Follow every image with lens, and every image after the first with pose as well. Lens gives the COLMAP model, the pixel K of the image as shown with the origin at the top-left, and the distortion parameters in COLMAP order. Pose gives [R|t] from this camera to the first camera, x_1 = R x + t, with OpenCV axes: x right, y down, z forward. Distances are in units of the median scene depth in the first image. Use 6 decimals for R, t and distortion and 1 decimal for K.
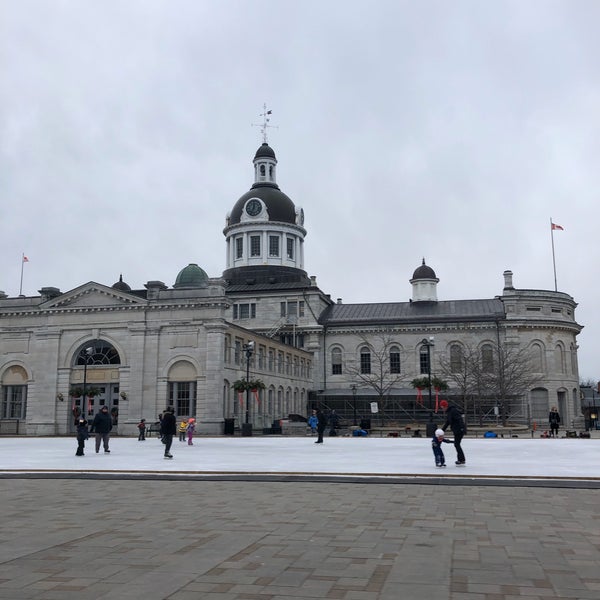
lens RADIAL K [[646.5, 0, 314.8], [0, 646.5, 301.0], [0, 0, 1]] dist [0.146734, -0.486879]
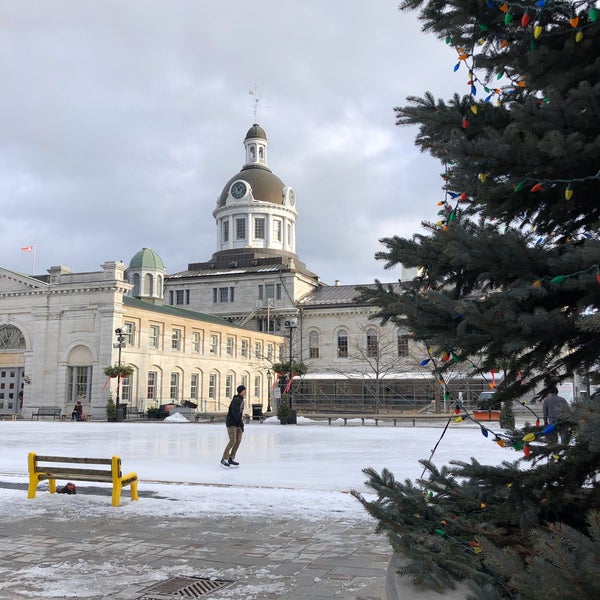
lens RADIAL K [[646.5, 0, 314.8], [0, 646.5, 301.0], [0, 0, 1]] dist [0.146734, -0.486879]
pose [[0.990337, -0.014310, -0.137945, 0.172874], [0.017782, 0.999555, 0.023970, 0.003947], [0.137540, -0.026191, 0.990150, 0.036808]]
